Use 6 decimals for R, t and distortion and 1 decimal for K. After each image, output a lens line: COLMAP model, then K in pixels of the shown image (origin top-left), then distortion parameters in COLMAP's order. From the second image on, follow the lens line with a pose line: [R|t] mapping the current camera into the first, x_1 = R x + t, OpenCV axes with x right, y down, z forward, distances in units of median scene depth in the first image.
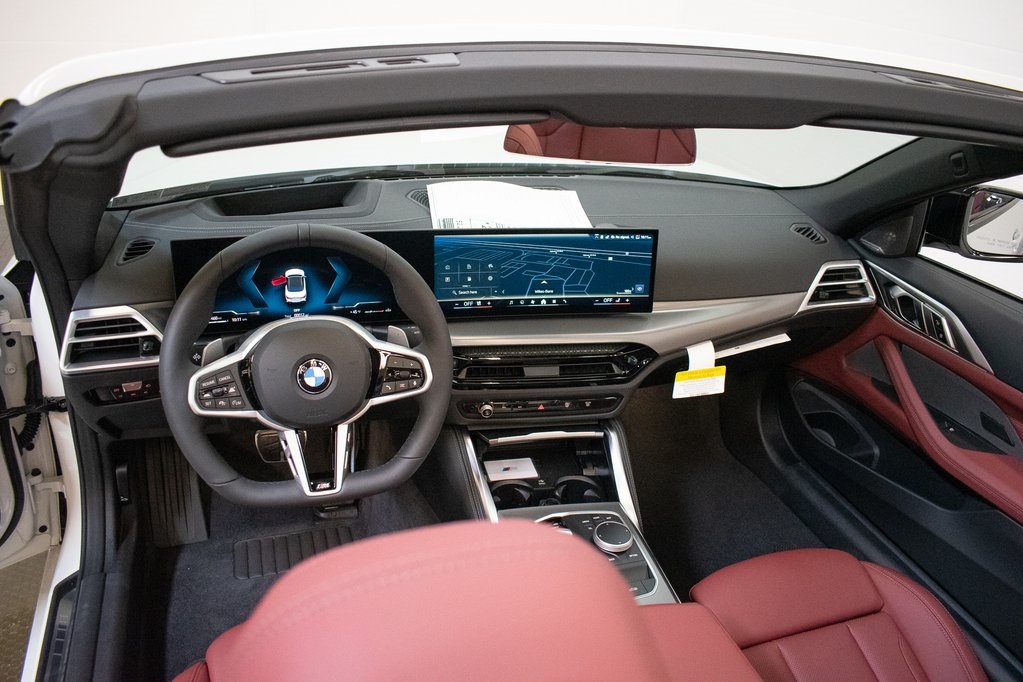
lens RADIAL K [[797.4, 0, 511.5], [0, 797.4, 341.0], [0, 0, 1]] dist [-0.086201, -0.000178]
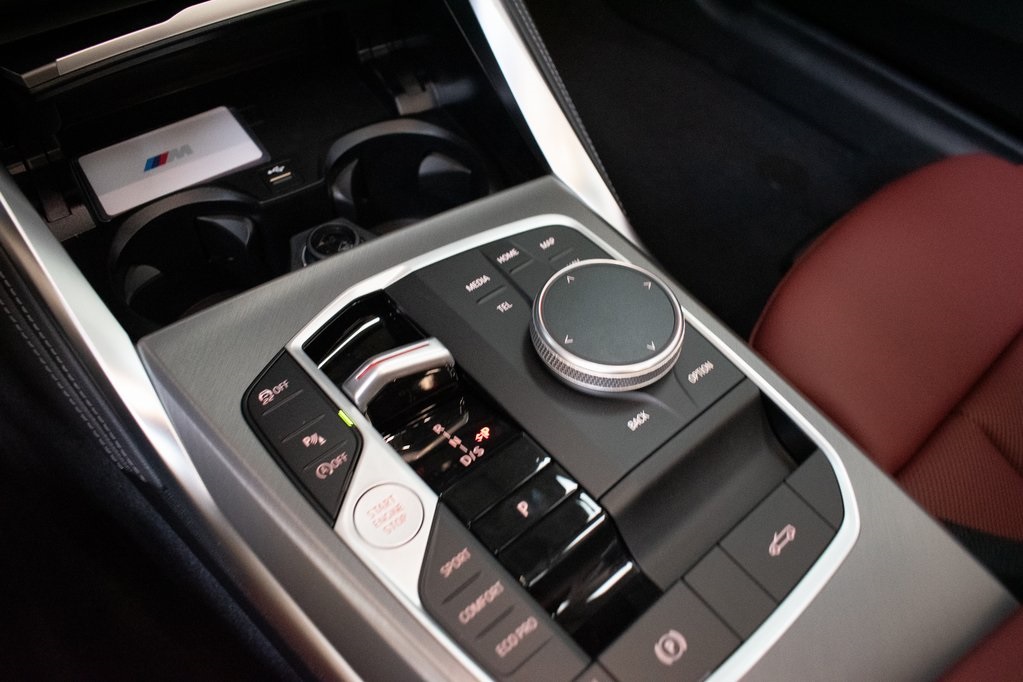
lens RADIAL K [[797.4, 0, 511.5], [0, 797.4, 341.0], [0, 0, 1]] dist [-0.086201, -0.000178]
pose [[0.927876, -0.306172, 0.212851, 0.036991], [0.181562, 0.869534, 0.459288, 0.111848], [-0.325703, -0.387517, 0.862408, 0.691899]]
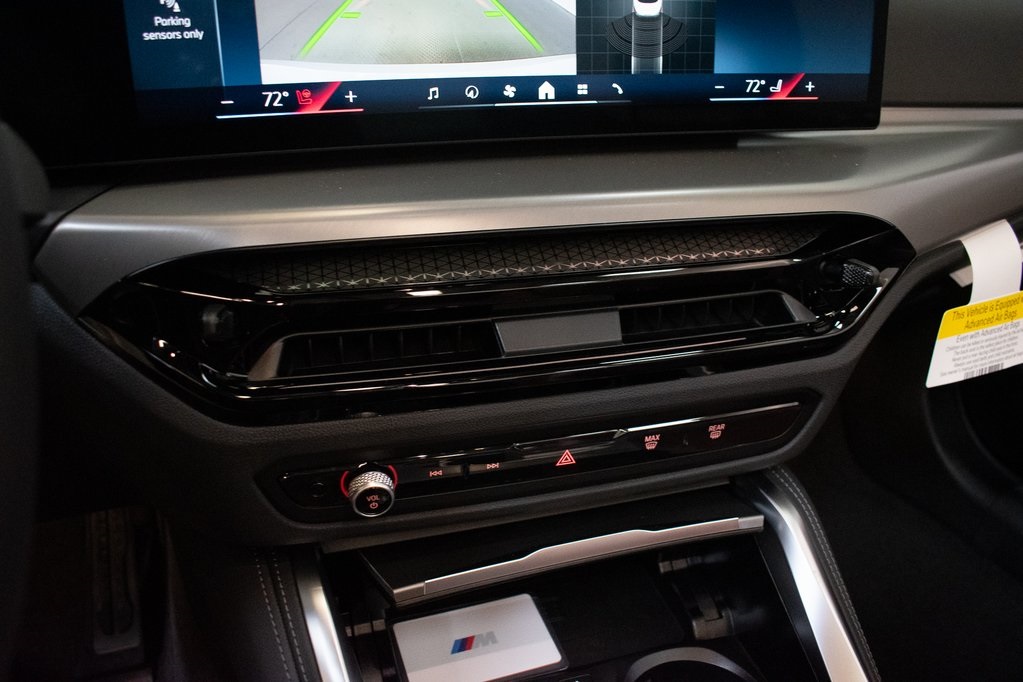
lens RADIAL K [[797.4, 0, 511.5], [0, 797.4, 341.0], [0, 0, 1]] dist [-0.086201, -0.000178]
pose [[0.994554, -0.078058, 0.069063, 0.000907], [0.077914, 0.996949, 0.004793, 0.037096], [-0.069227, 0.000614, 0.997601, 0.697583]]
